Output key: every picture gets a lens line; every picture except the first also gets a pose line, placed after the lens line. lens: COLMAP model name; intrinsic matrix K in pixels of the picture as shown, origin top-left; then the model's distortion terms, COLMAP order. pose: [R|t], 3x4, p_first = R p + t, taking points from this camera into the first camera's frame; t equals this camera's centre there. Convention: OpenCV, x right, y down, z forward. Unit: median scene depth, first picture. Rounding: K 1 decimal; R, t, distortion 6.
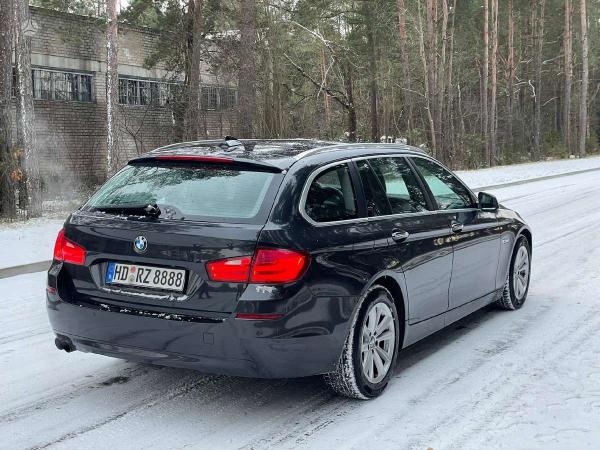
lens RADIAL K [[919.3, 0, 301.5], [0, 919.3, 225.9], [0, 0, 1]] dist [0.096720, 0.000000]
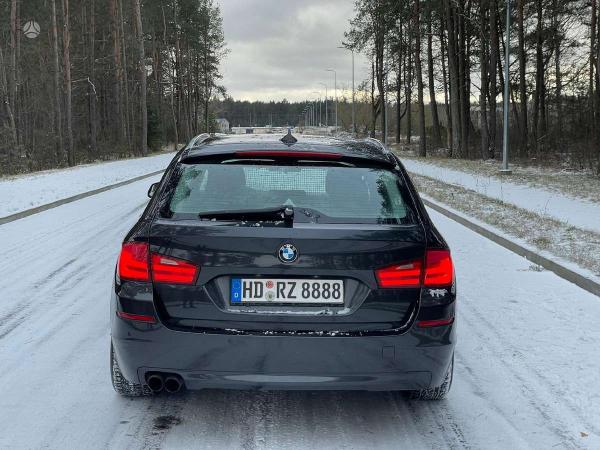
lens RADIAL K [[919.3, 0, 301.4], [0, 919.3, 223.6], [0, 0, 1]] dist [0.096720, 0.000000]
pose [[0.849509, -0.045736, 0.525587, -0.608299], [0.046010, 0.998862, 0.012554, -0.018514], [-0.525563, 0.013518, 0.850647, 0.257775]]
